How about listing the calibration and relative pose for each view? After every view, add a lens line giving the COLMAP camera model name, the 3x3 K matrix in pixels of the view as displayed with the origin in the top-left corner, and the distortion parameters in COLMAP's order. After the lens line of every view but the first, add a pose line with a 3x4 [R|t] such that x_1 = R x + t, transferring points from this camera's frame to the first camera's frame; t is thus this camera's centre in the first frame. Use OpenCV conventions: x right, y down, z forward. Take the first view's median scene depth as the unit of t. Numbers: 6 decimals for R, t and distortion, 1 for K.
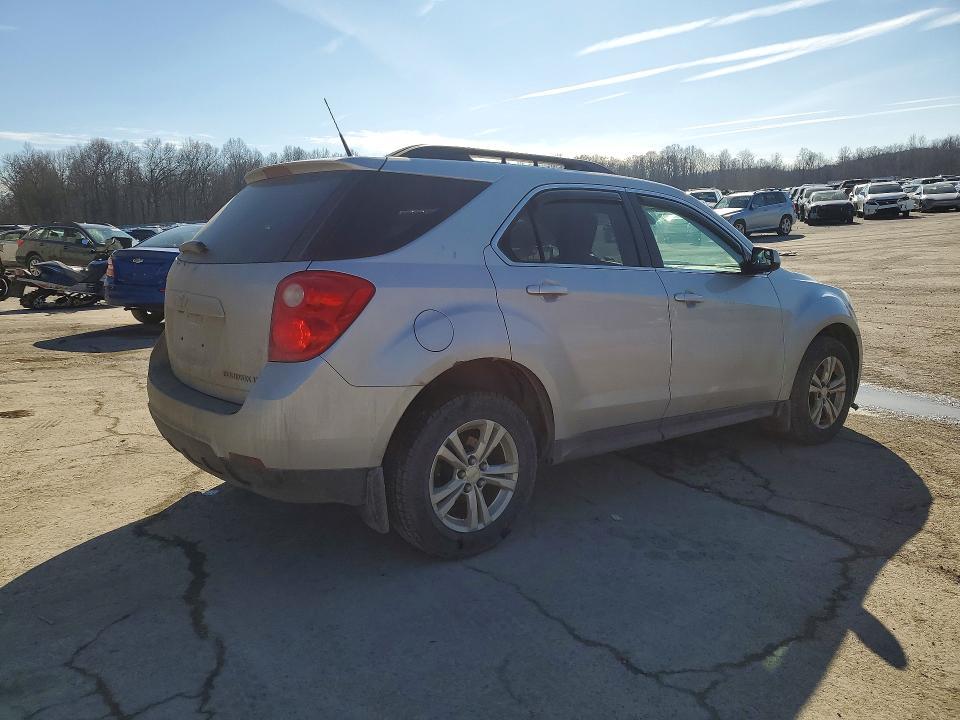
lens RADIAL K [[736.9, 0, 480.0], [0, 736.9, 360.0], [0, 0, 1]] dist [0.013644, 0.005736]
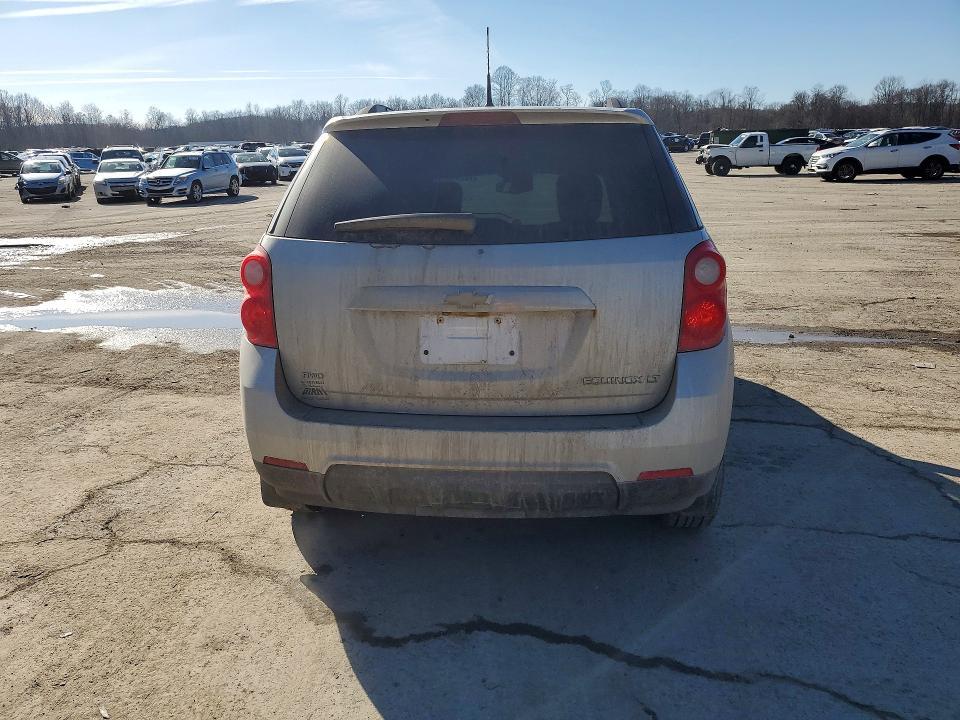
lens RADIAL K [[736.9, 0, 480.0], [0, 736.9, 360.0], [0, 0, 1]] dist [0.013644, 0.005736]
pose [[0.710265, -0.163660, 0.684646, -0.835526], [0.128694, 0.986396, 0.102282, -0.084864], [-0.692071, 0.015462, 0.721664, 0.449238]]
